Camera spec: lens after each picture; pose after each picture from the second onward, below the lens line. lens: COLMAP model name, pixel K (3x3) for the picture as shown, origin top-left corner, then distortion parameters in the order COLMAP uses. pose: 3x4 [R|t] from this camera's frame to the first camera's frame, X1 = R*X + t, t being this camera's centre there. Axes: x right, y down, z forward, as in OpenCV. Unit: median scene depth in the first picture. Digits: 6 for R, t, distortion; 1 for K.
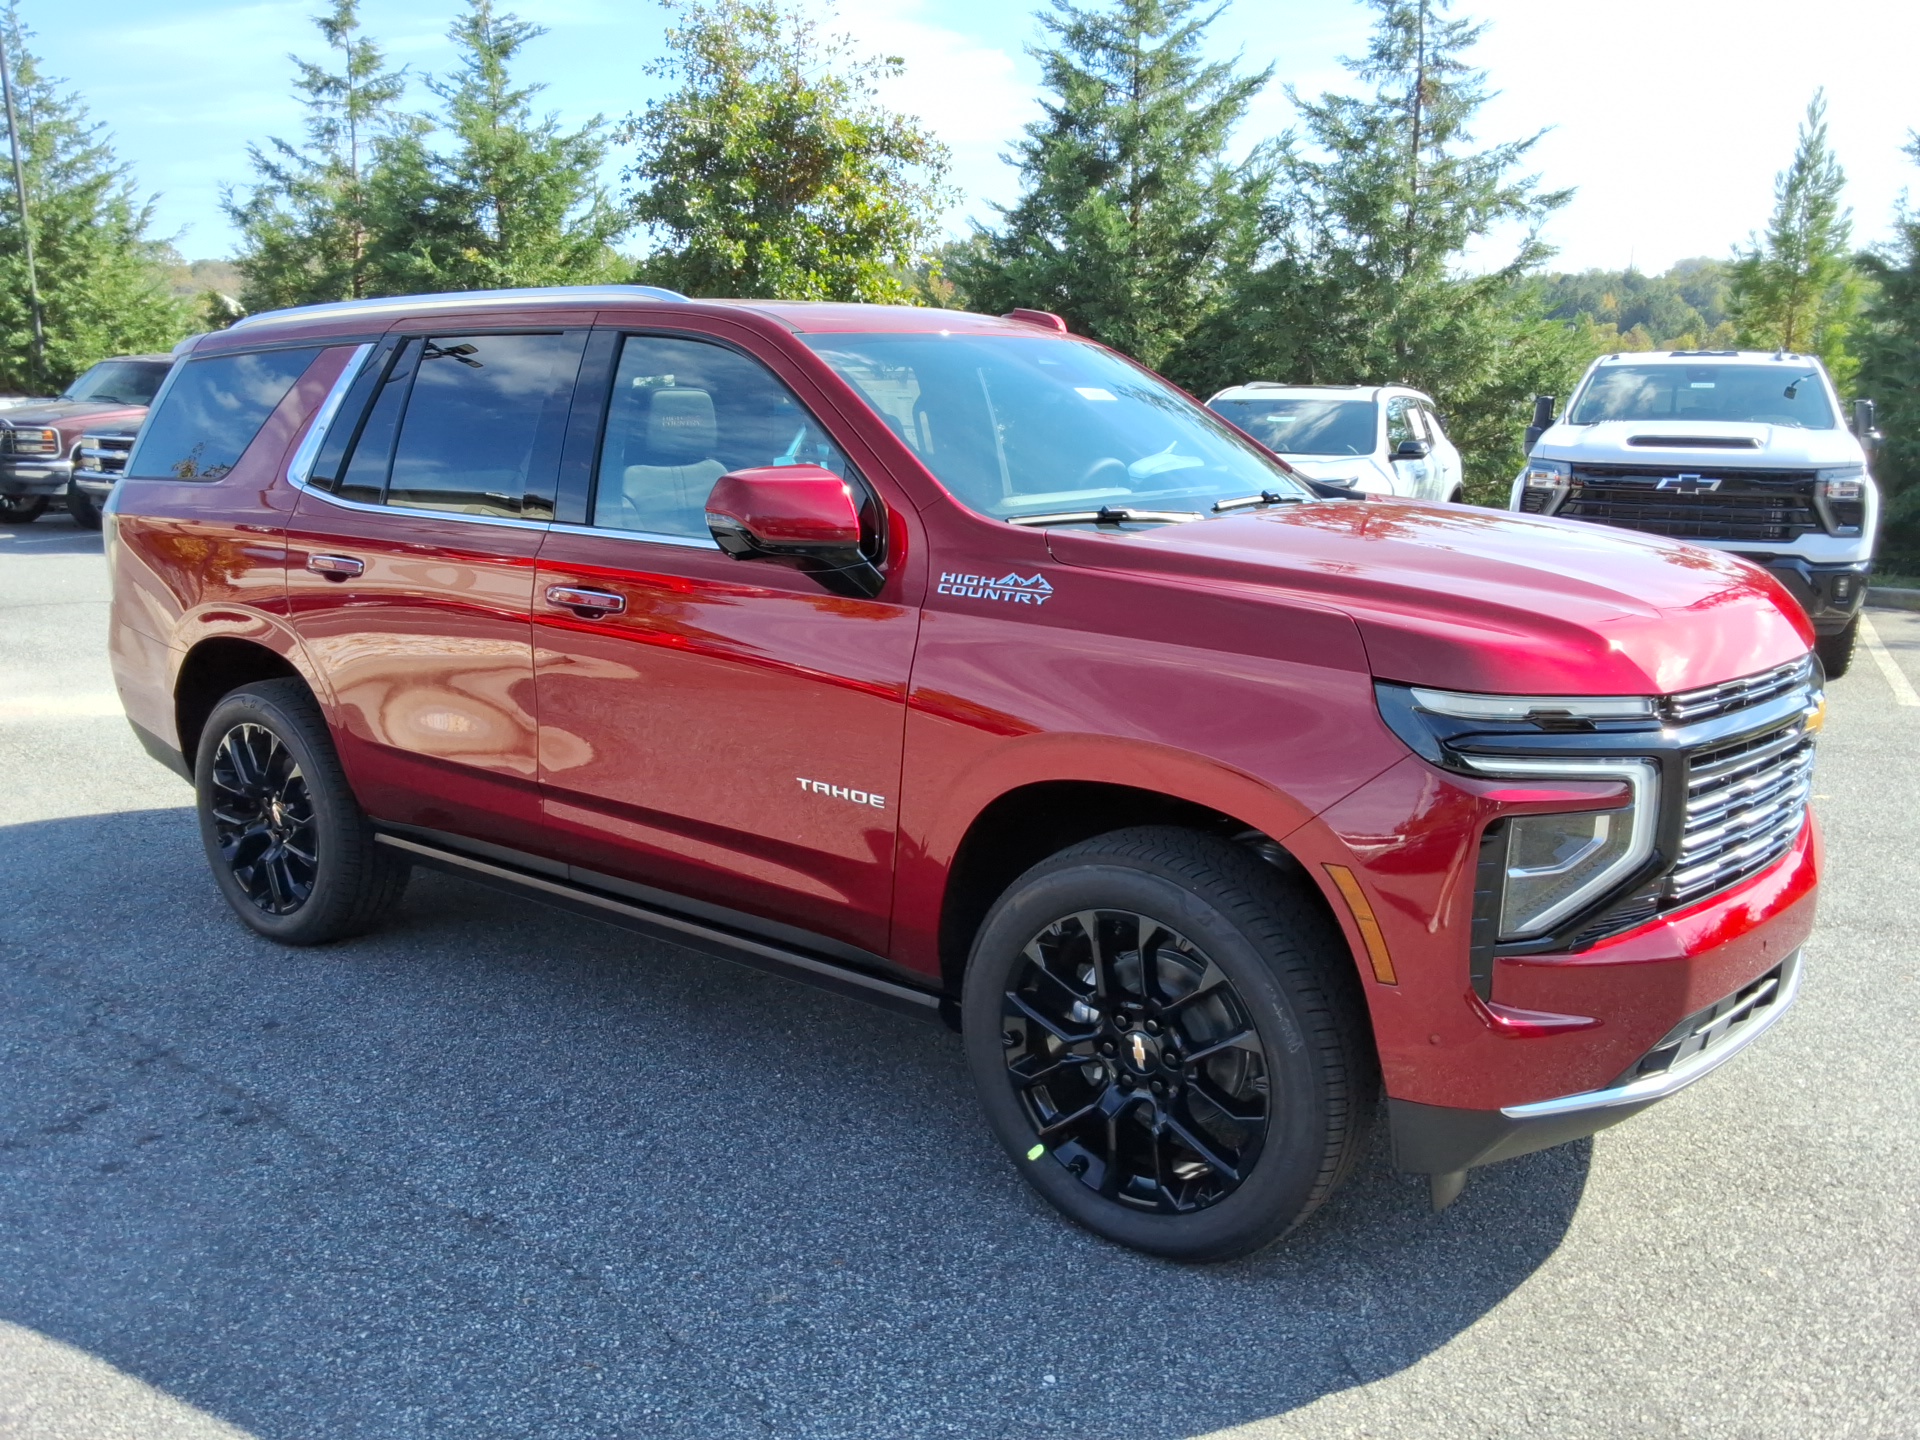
lens RADIAL K [[1547.1, 0, 977.9], [0, 1547.1, 715.1], [0, 0, 1]] dist [0.091369, -0.136858]
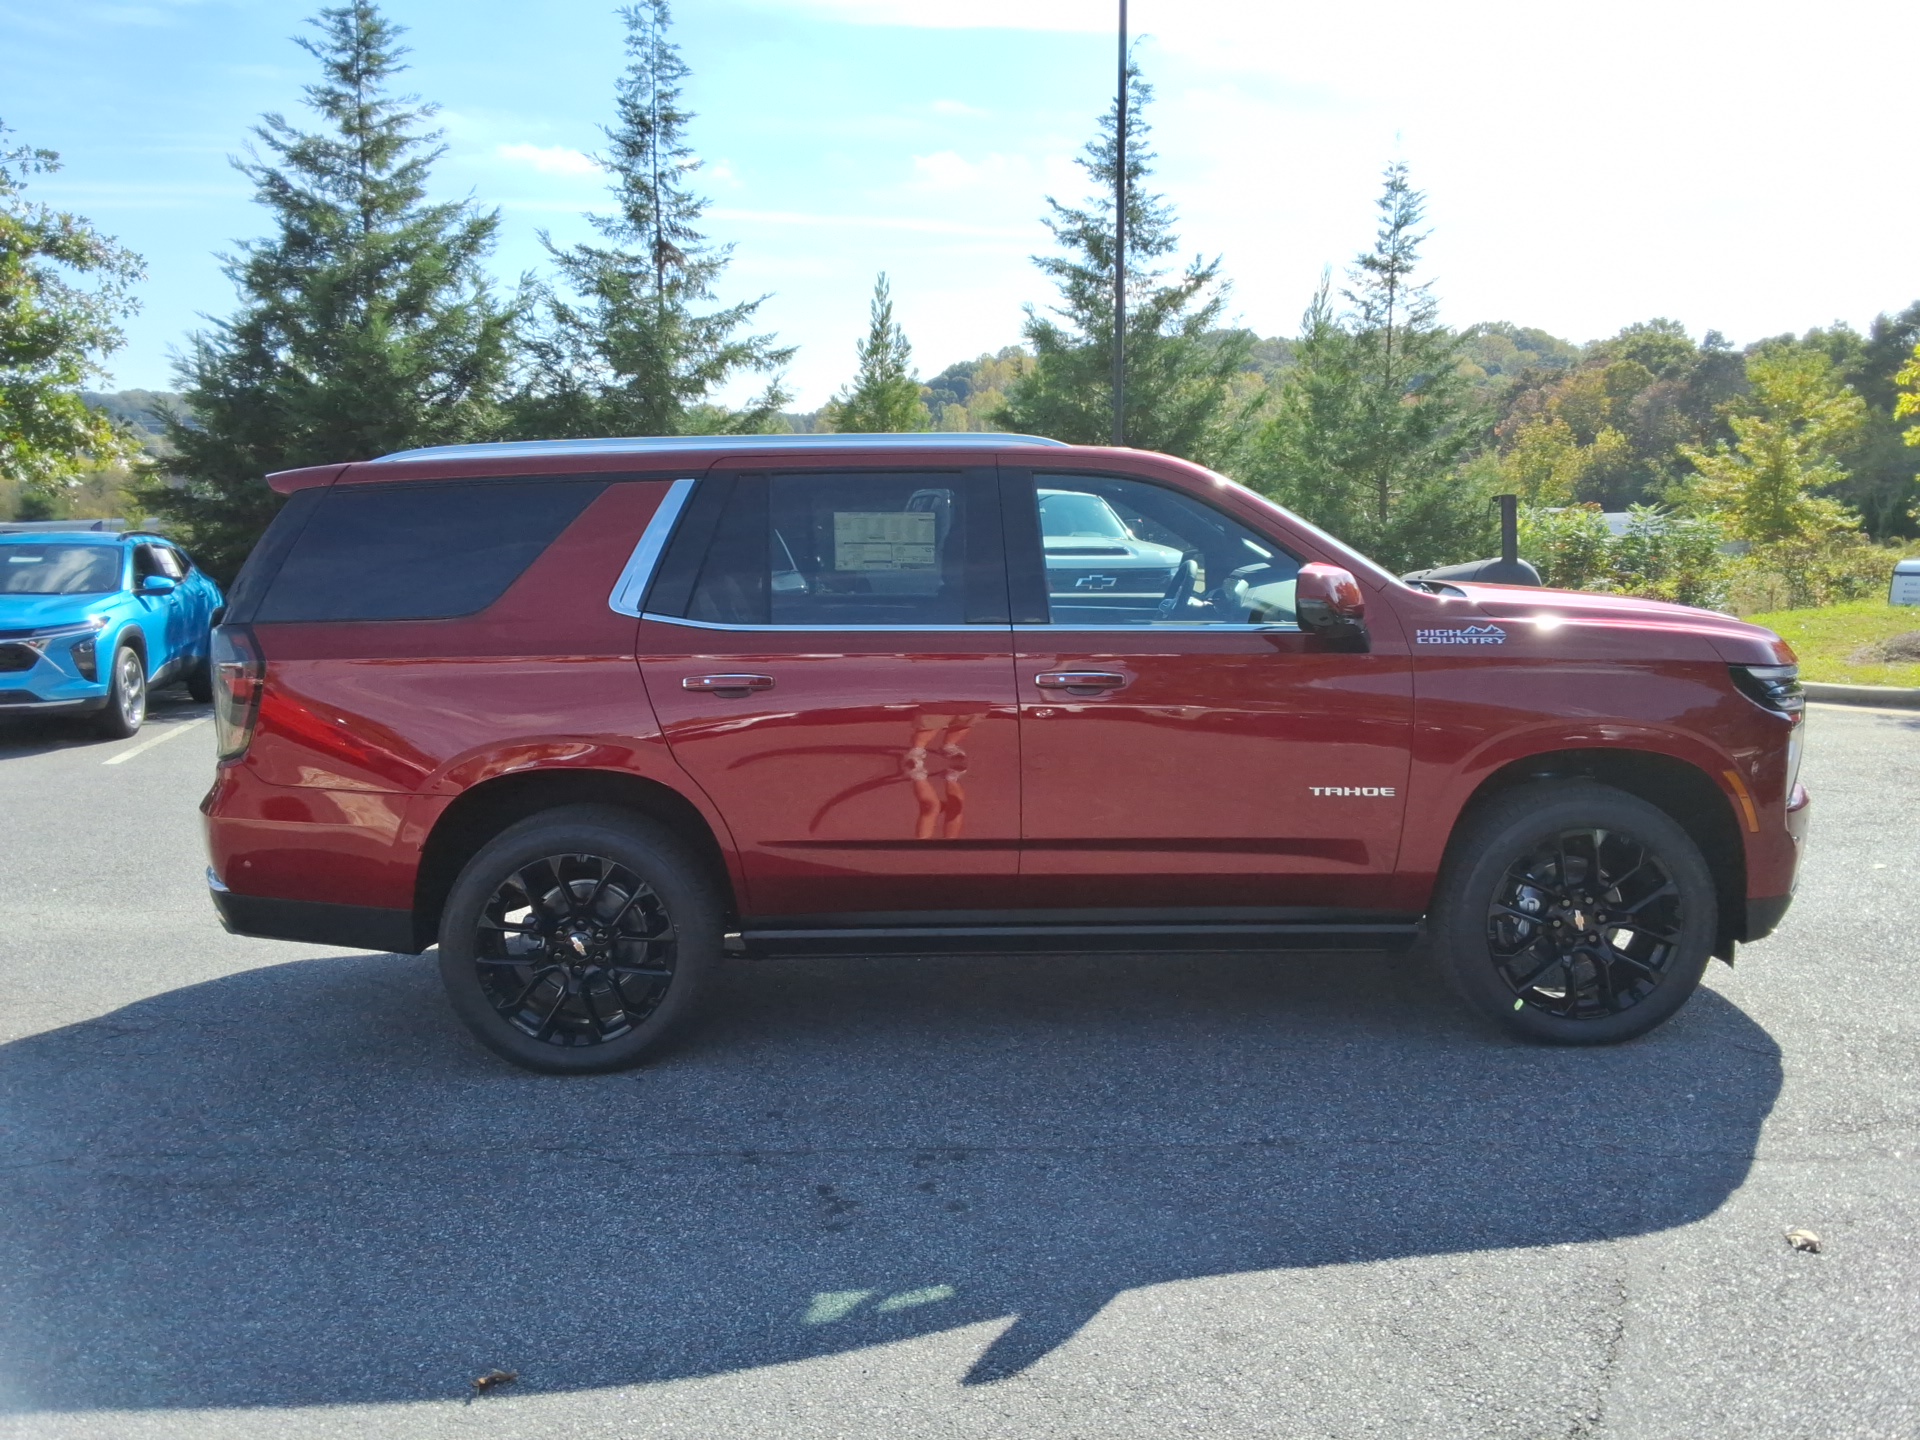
lens RADIAL K [[1547.1, 0, 980.7], [0, 1547.1, 715.1], [0, 0, 1]] dist [0.091369, -0.136858]
pose [[0.784302, -0.090156, 0.613793, -0.248744], [0.137587, 0.990023, -0.030389, -0.004623], [-0.604930, 0.108284, 0.788882, 0.016751]]
